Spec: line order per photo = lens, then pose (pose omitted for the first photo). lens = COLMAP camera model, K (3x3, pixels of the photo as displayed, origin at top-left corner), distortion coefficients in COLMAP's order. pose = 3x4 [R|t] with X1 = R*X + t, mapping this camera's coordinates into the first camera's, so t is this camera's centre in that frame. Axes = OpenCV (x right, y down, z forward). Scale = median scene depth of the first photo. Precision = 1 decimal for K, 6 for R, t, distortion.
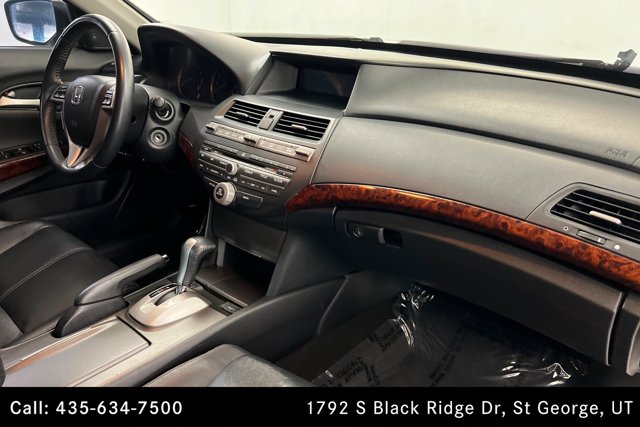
lens RADIAL K [[483.9, 0, 321.7], [0, 483.9, 212.3], [0, 0, 1]] dist [0.033843, -0.015982]
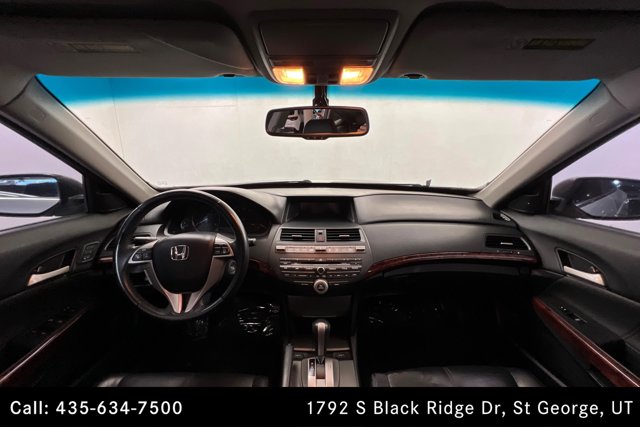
lens RADIAL K [[254.1, 0, 320.3], [0, 254.1, 215.3], [0, 0, 1]] dist [-0.000173, 0.000341]
pose [[0.750394, -0.183668, 0.634960, -0.672031], [0.270458, 0.961841, -0.041405, -0.224911], [-0.603126, 0.202800, 0.771434, 0.292934]]
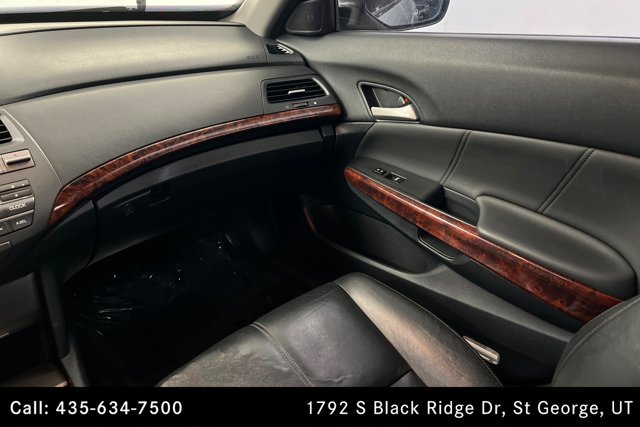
lens RADIAL K [[483.9, 0, 321.2], [0, 483.9, 217.7], [0, 0, 1]] dist [0.033843, -0.015982]
pose [[0.127446, -0.469357, 0.873763, -0.615330], [0.394900, 0.832123, 0.389390, -0.142921], [-0.909841, 0.295423, 0.291400, 0.346523]]
